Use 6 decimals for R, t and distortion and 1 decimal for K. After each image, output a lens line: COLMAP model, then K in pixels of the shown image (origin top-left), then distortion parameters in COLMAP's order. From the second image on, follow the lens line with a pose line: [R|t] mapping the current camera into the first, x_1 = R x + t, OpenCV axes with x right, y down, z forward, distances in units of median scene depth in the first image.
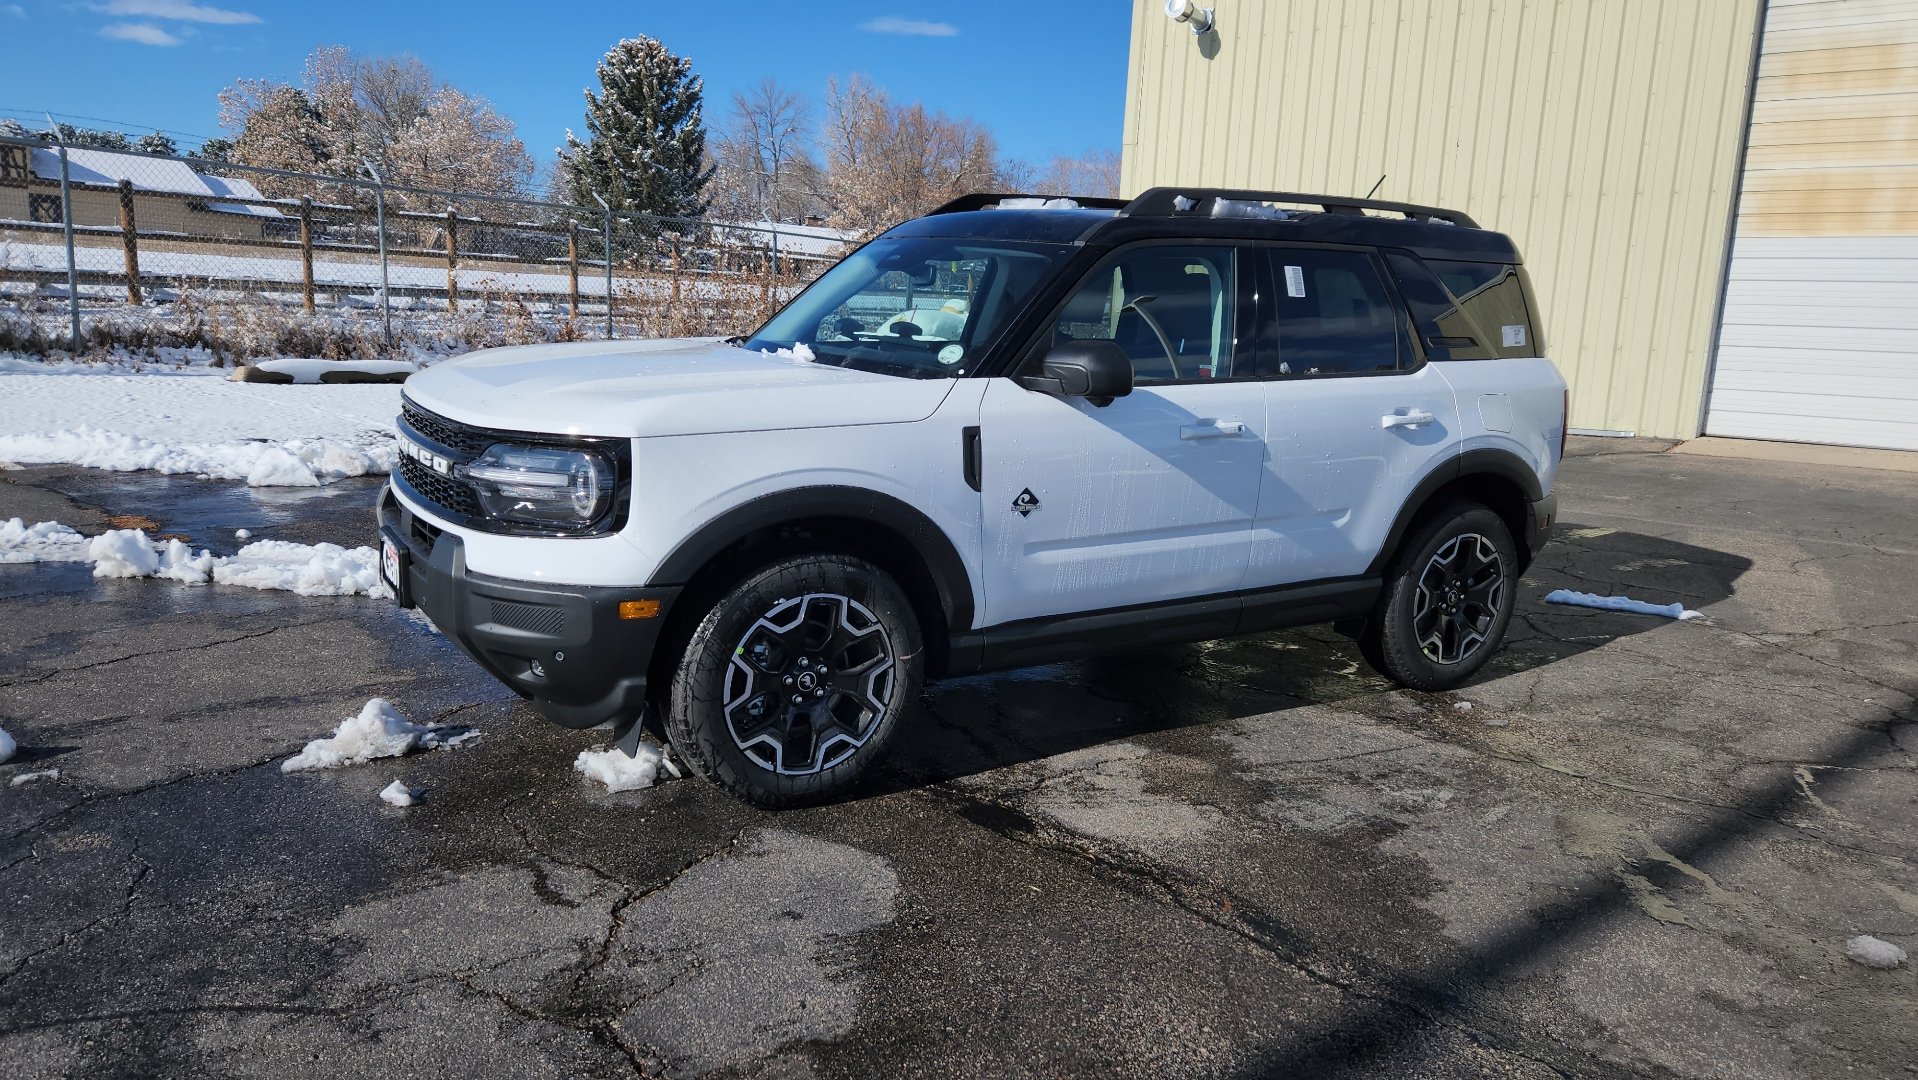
lens RADIAL K [[1275.8, 0, 937.9], [0, 1275.8, 537.1], [0, 0, 1]] dist [0.071575, -0.058167]
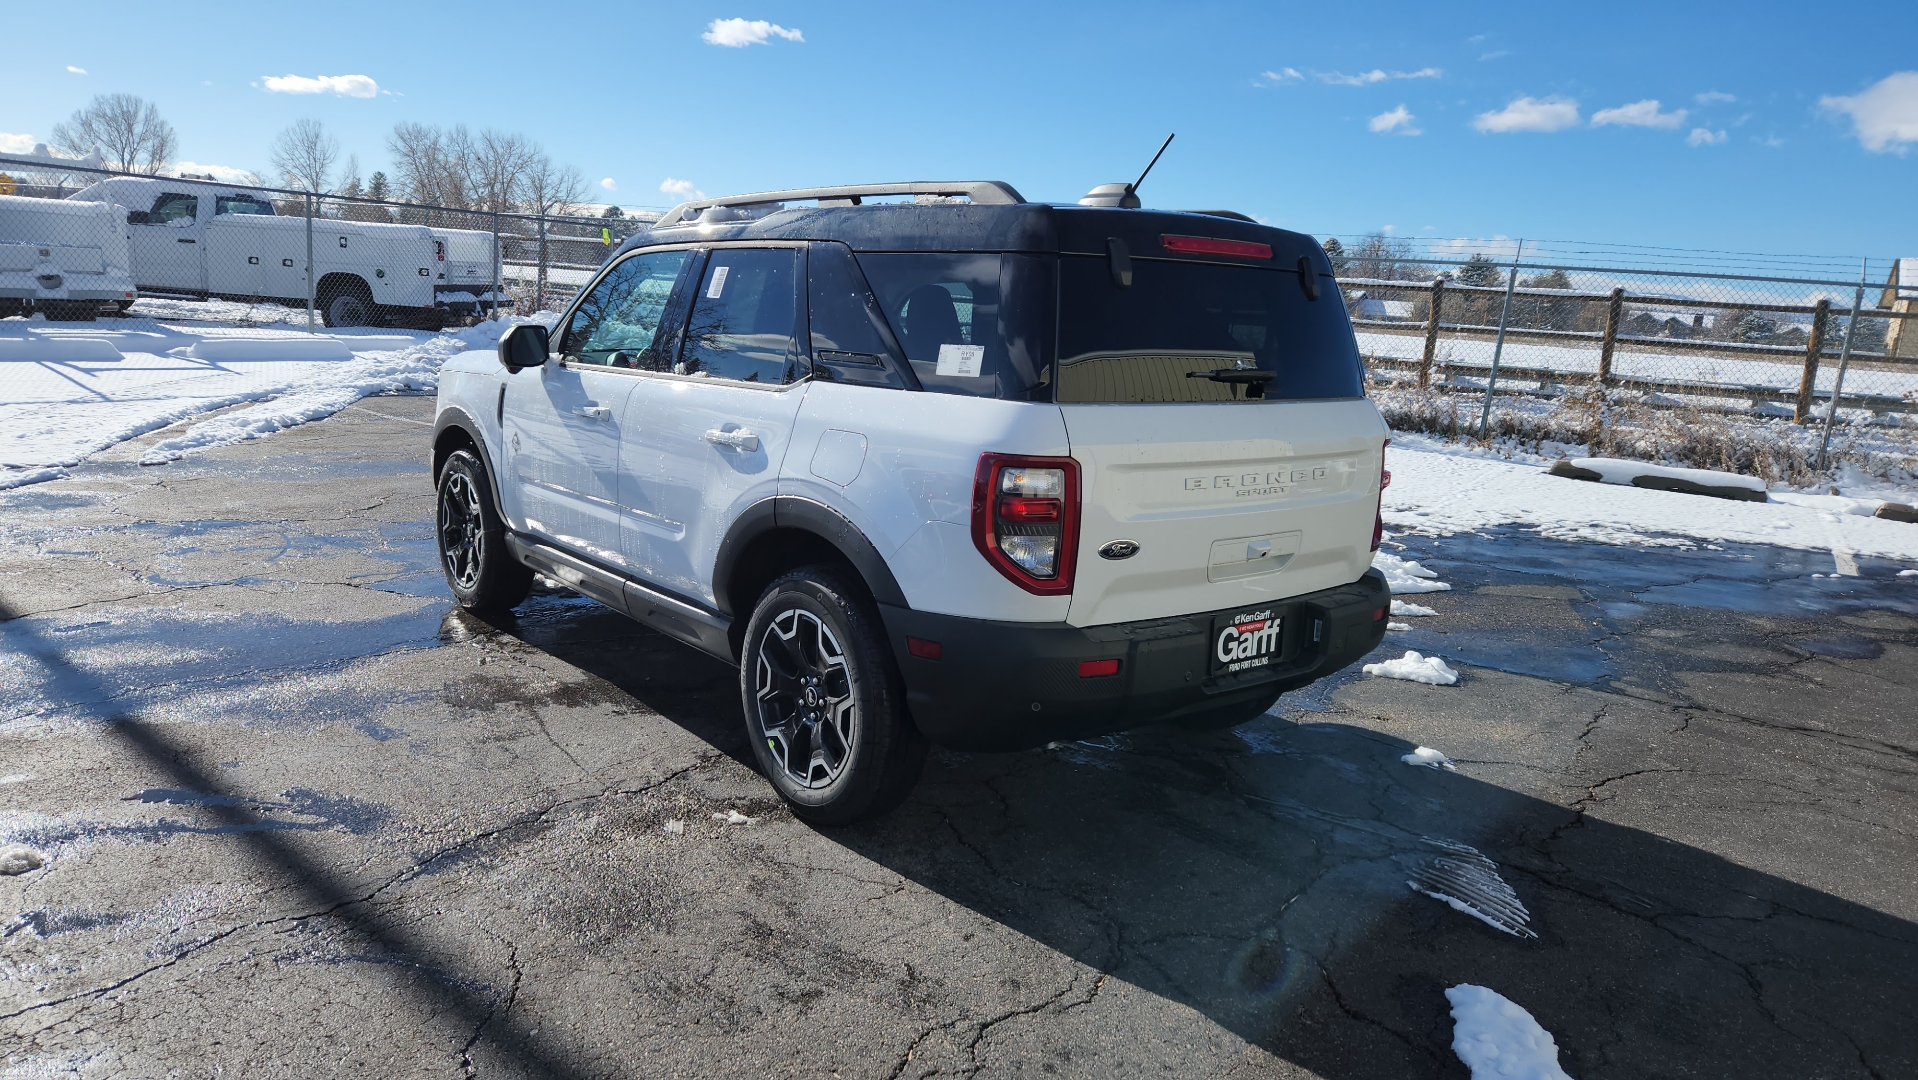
lens RADIAL K [[1275.8, 0, 924.1], [0, 1275.8, 548.7], [0, 0, 1]] dist [0.071575, -0.058167]
pose [[0.123013, 0.144469, -0.981833, 1.313786], [-0.246152, 0.962873, 0.110839, -0.156995], [0.961393, 0.228046, 0.154007, 1.085997]]
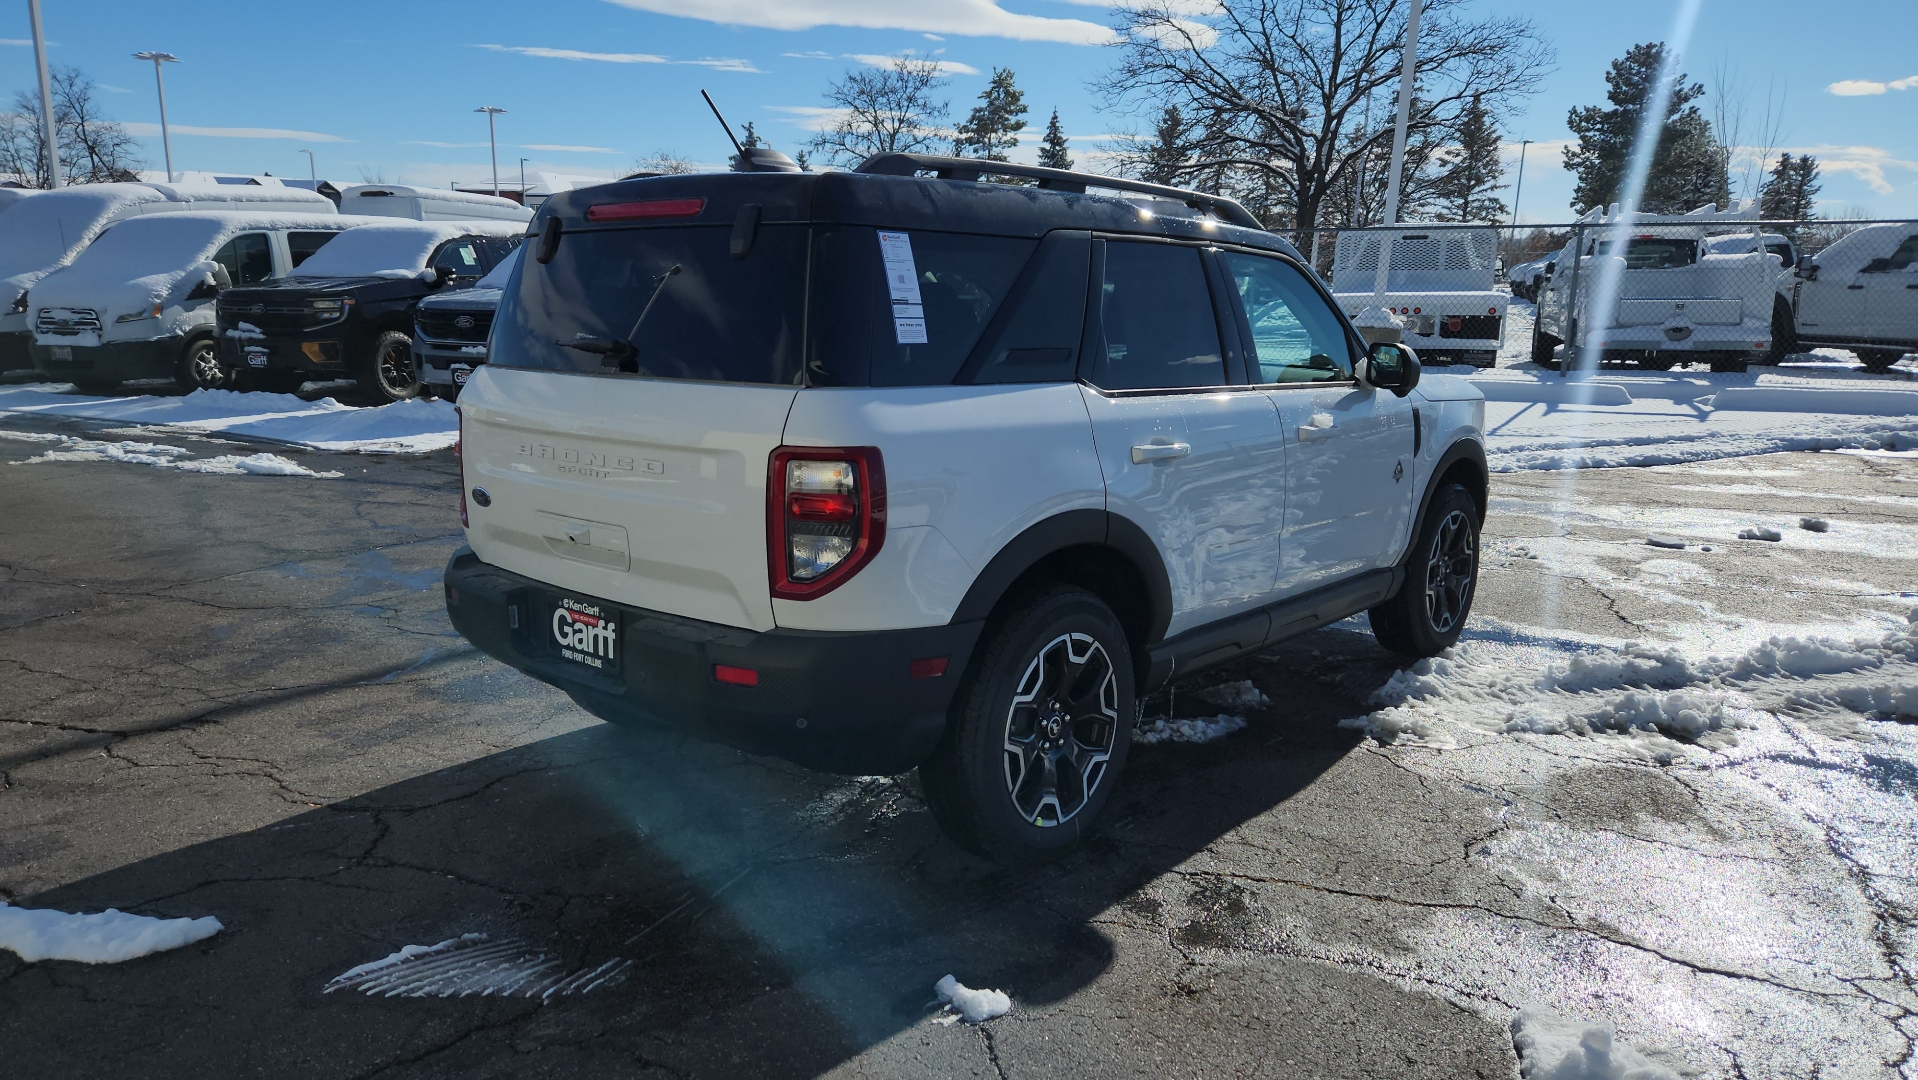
lens RADIAL K [[1281.3, 0, 934.8], [0, 1281.3, 547.8], [0, 0, 1]] dist [0.067077, -0.053507]
pose [[-0.952003, -0.002678, -0.306077, 0.563348], [-0.117830, 0.926106, 0.358390, -0.408806], [0.282500, 0.377253, -0.881971, 2.156269]]
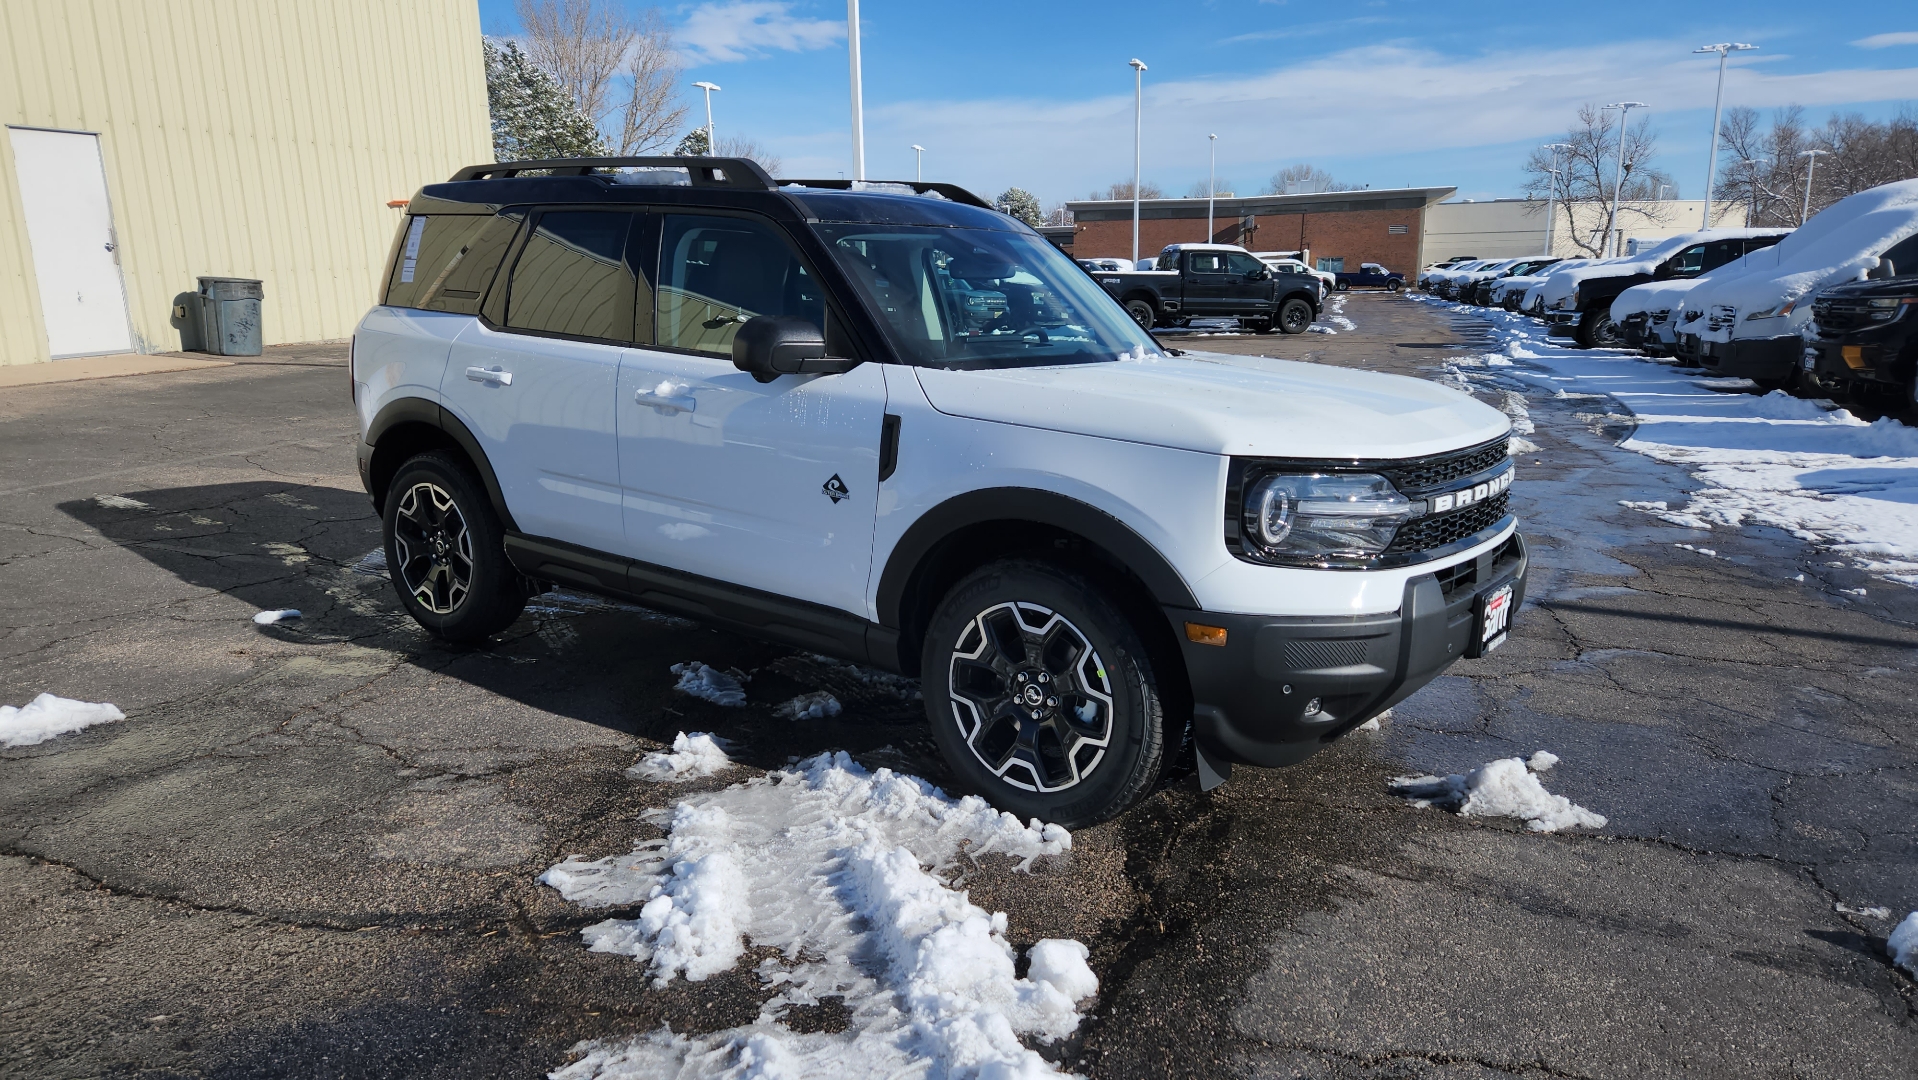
lens RADIAL K [[1281.3, 0, 932.6], [0, 1281.3, 562.2], [0, 0, 1]] dist [0.067077, -0.053507]
pose [[-0.360947, -0.260586, 0.895440, -0.979543], [0.148971, 0.931728, 0.331196, -0.342797], [-0.920611, 0.252939, -0.297484, 1.457742]]
